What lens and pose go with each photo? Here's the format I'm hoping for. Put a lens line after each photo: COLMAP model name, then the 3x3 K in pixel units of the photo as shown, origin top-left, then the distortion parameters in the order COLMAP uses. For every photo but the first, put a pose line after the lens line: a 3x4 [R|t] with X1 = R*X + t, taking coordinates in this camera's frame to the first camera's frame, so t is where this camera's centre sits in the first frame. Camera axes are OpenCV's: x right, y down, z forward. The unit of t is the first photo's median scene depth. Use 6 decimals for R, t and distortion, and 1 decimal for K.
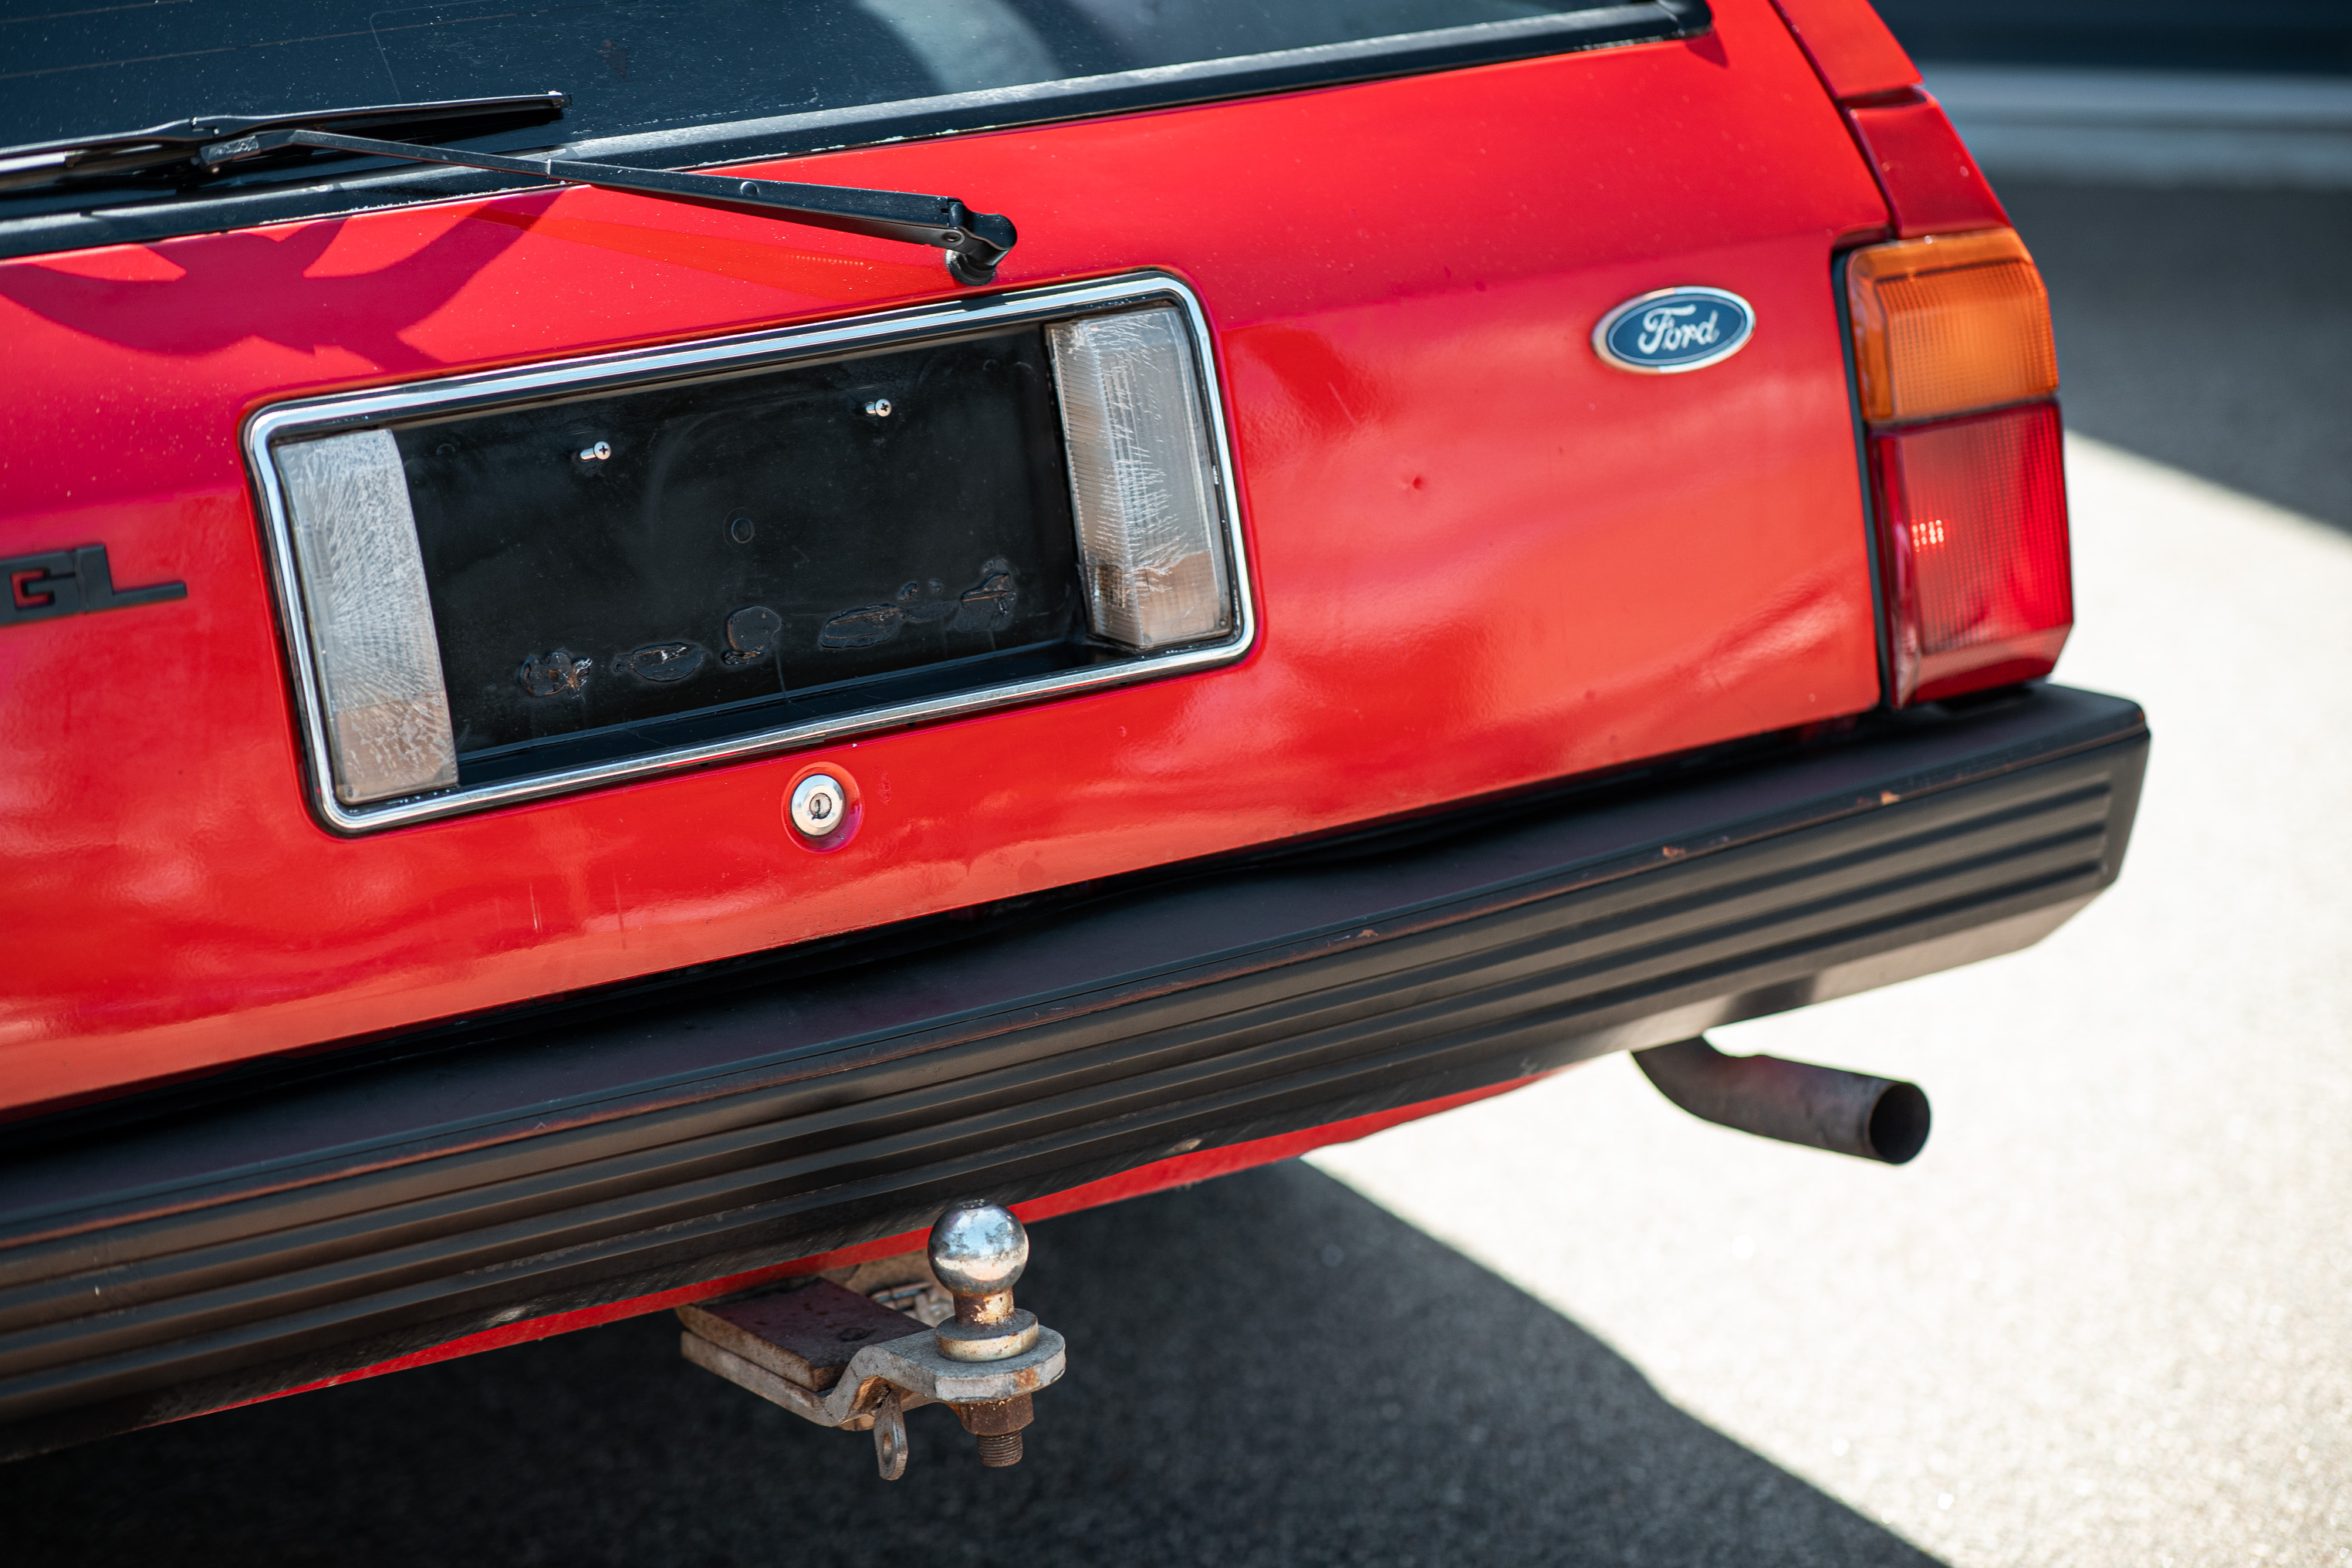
lens RADIAL K [[5648.7, 0, 1176.0], [0, 5648.7, 784.0], [0, 0, 1]] dist [0.168678, -0.184621]
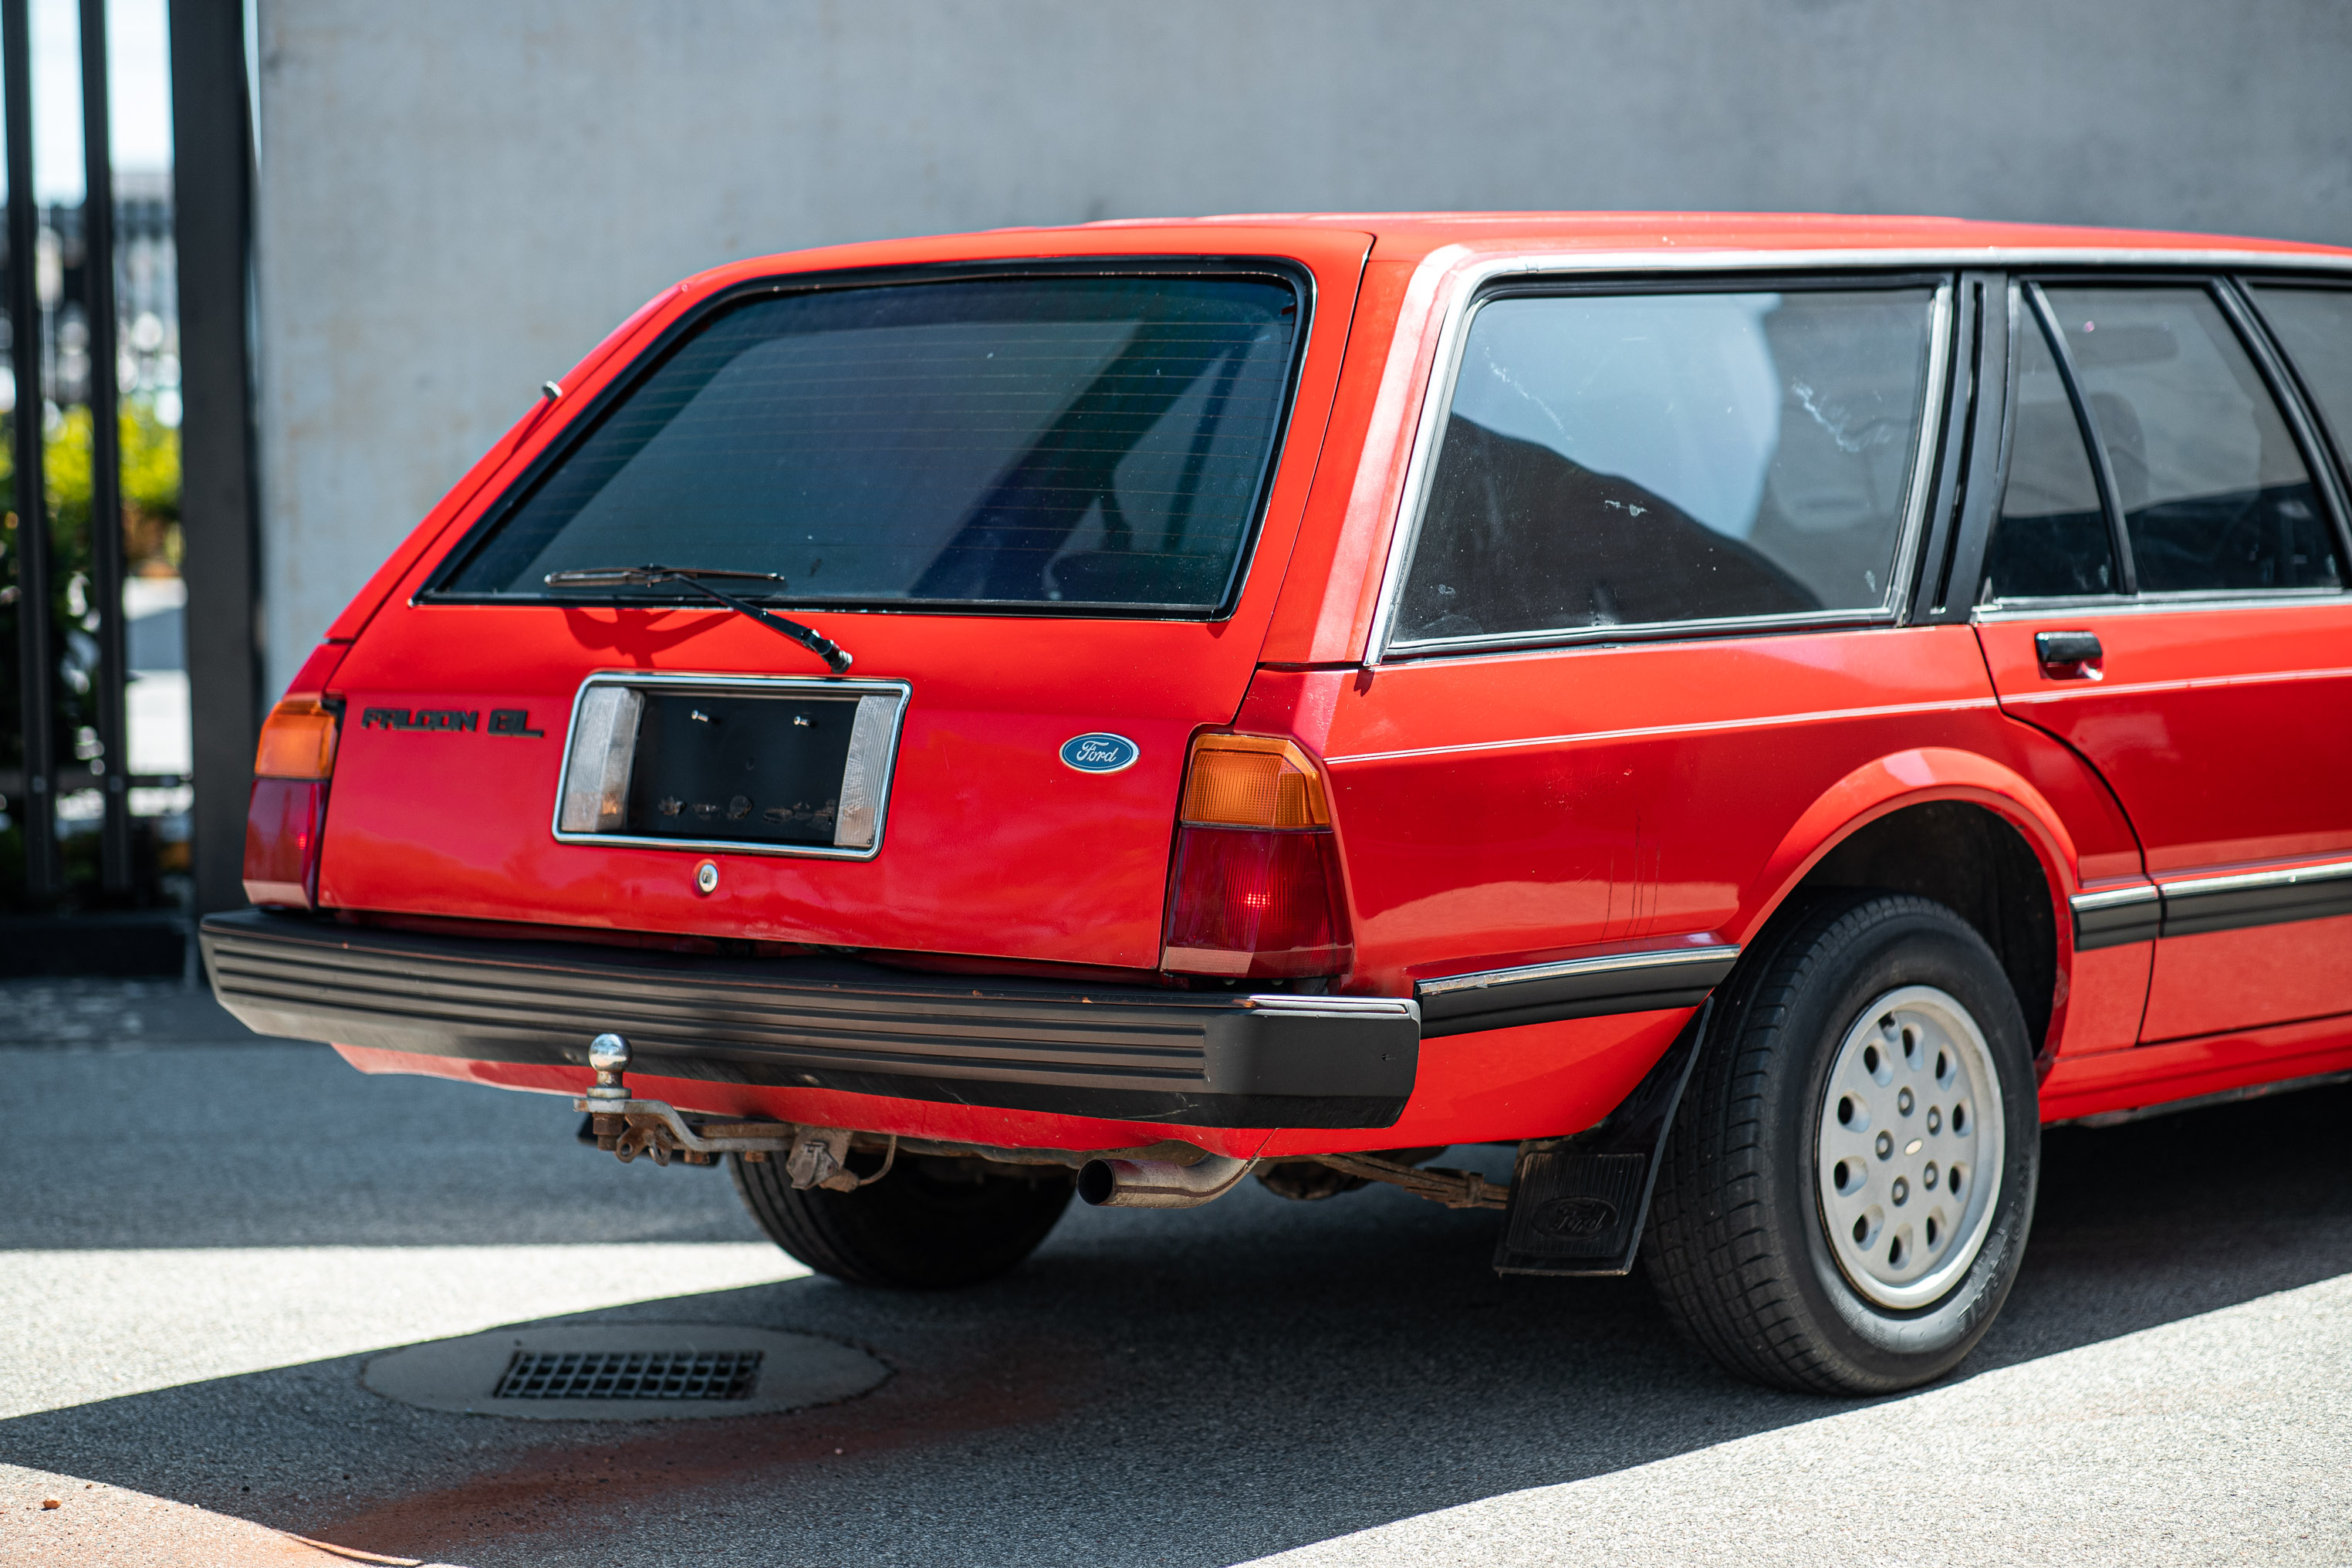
lens RADIAL K [[5648.7, 0, 1176.0], [0, 5648.7, 784.0], [0, 0, 1]] dist [0.168678, -0.184621]
pose [[0.295327, 0.089275, -0.951216, 2.135099], [-0.267212, 0.963609, 0.007476, -0.098977], [0.917268, 0.251969, 0.308435, 0.450006]]
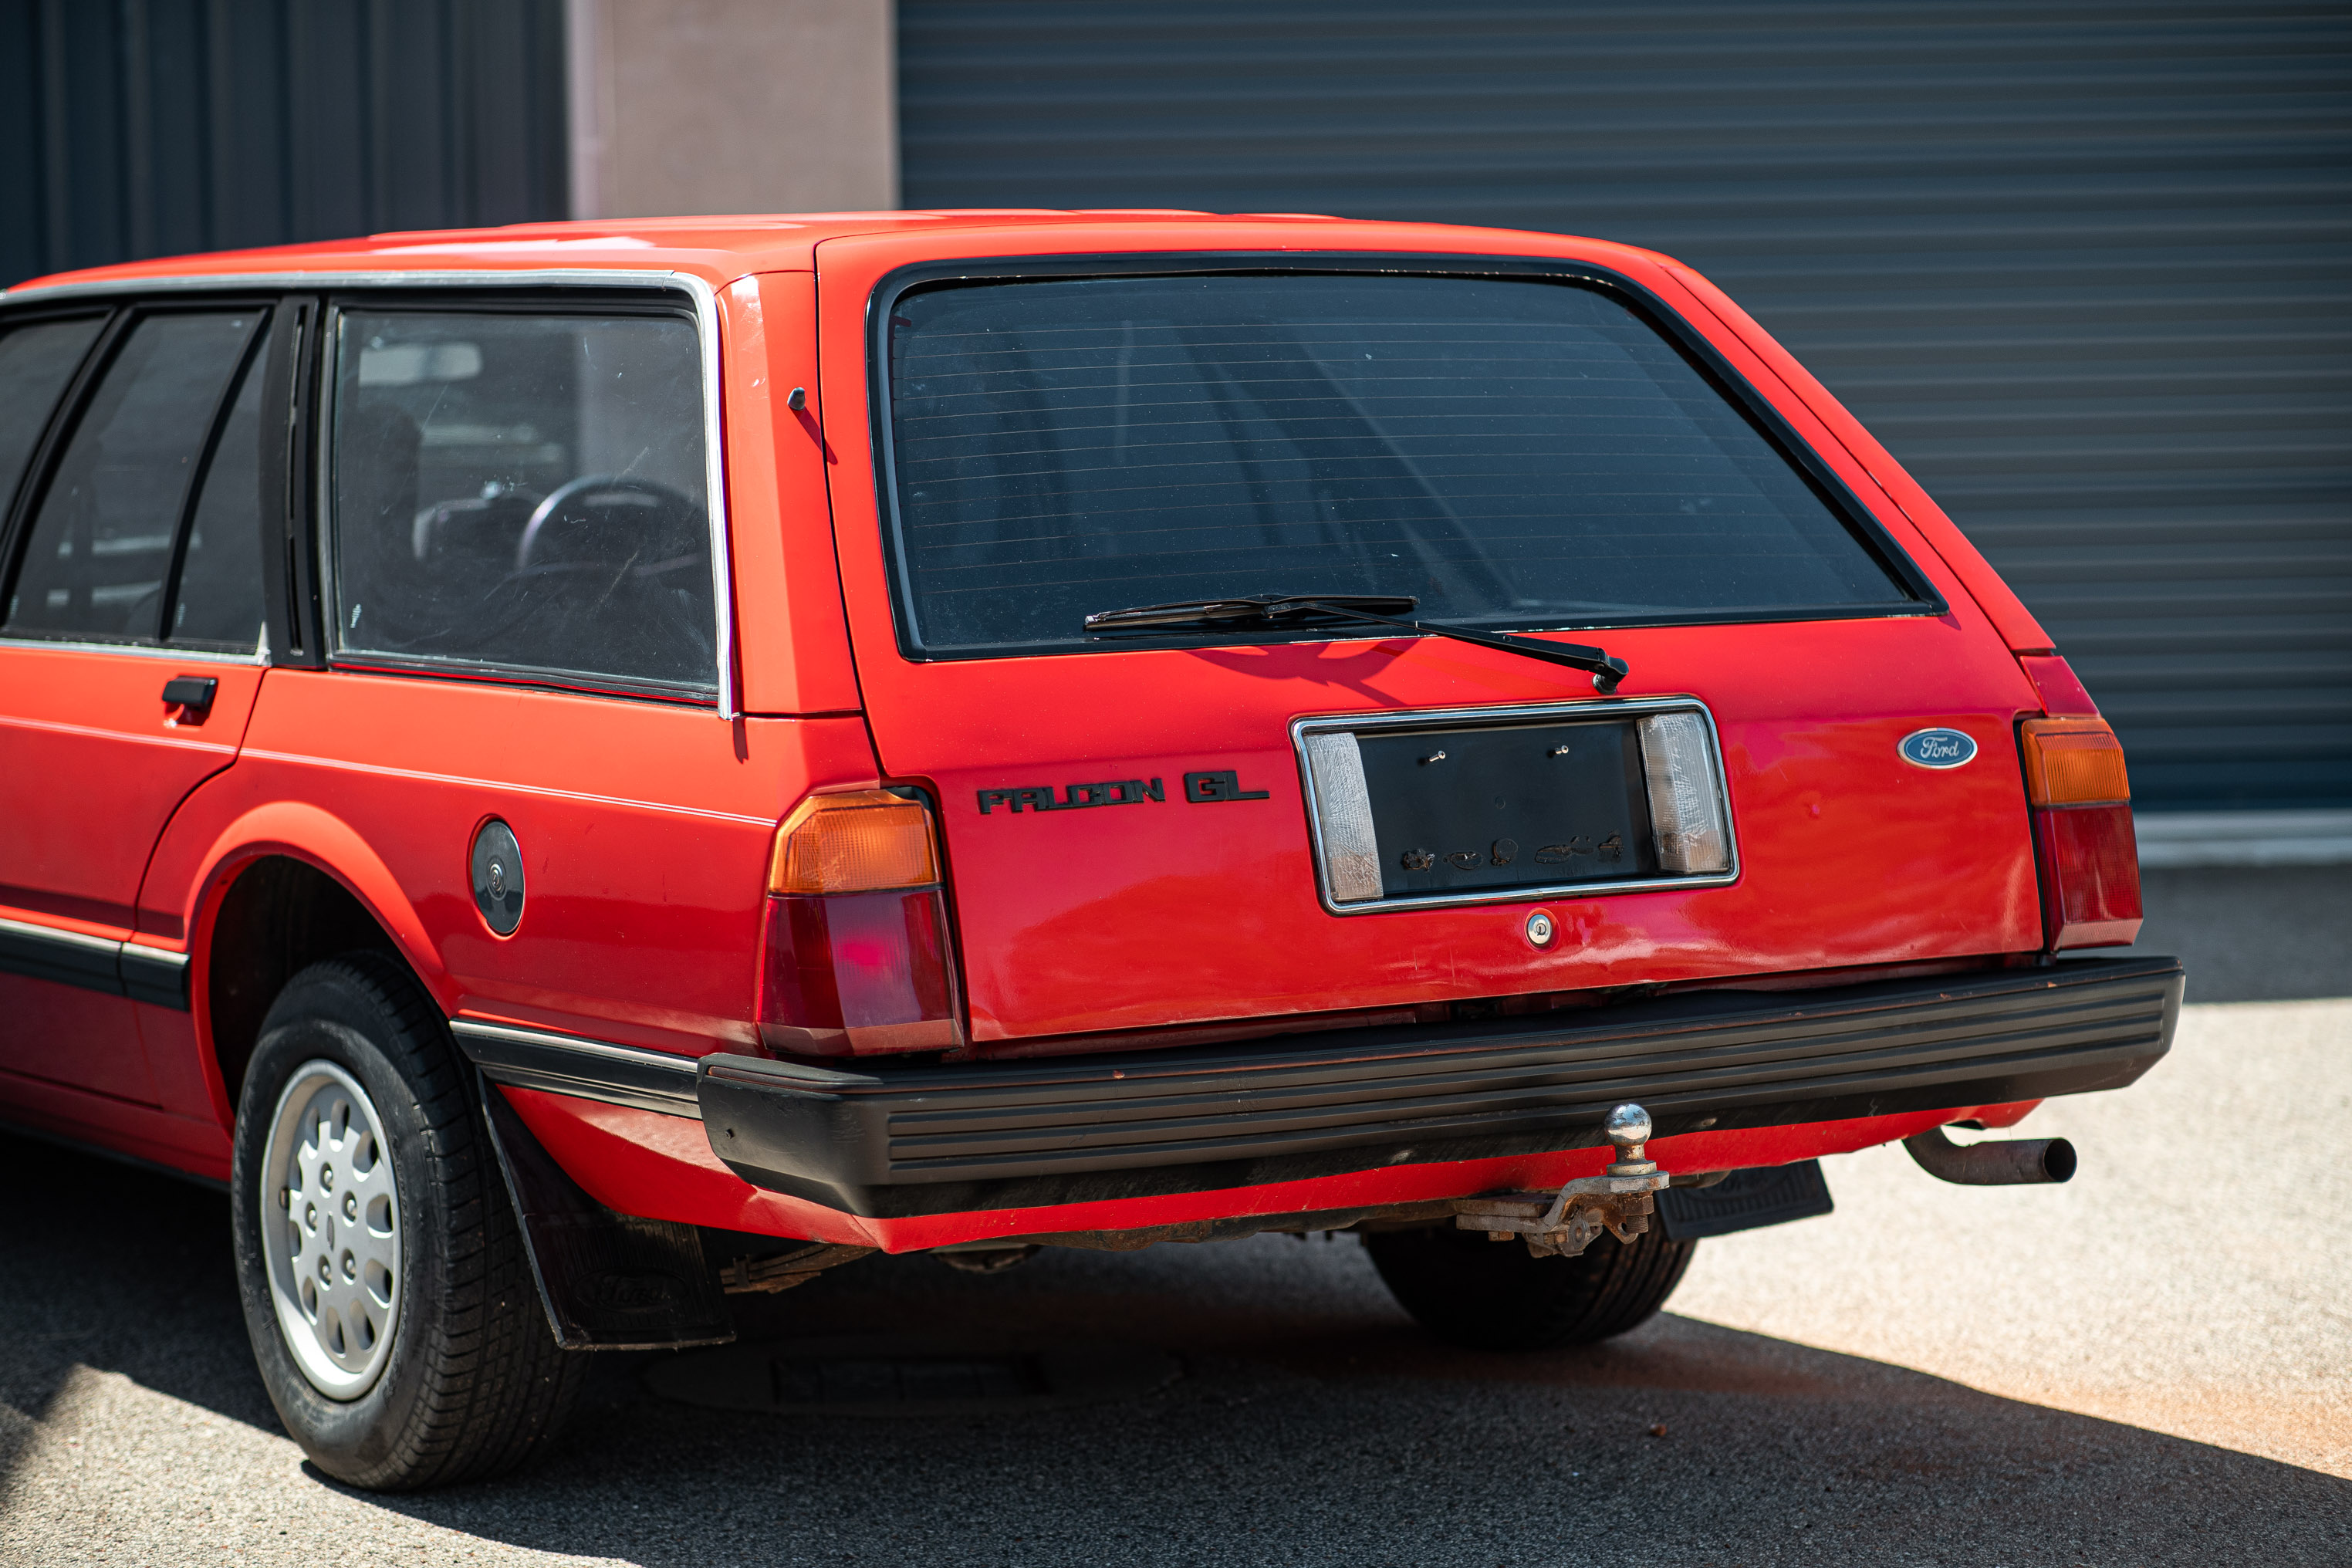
lens RADIAL K [[5648.7, 0, 1176.0], [0, 5648.7, 784.0], [0, 0, 1]] dist [0.168678, -0.184621]
pose [[0.999970, 0.007492, 0.001974, -0.197570], [-0.006872, 0.975371, -0.220465, 0.401739], [-0.003577, 0.220445, 0.975393, -1.010534]]
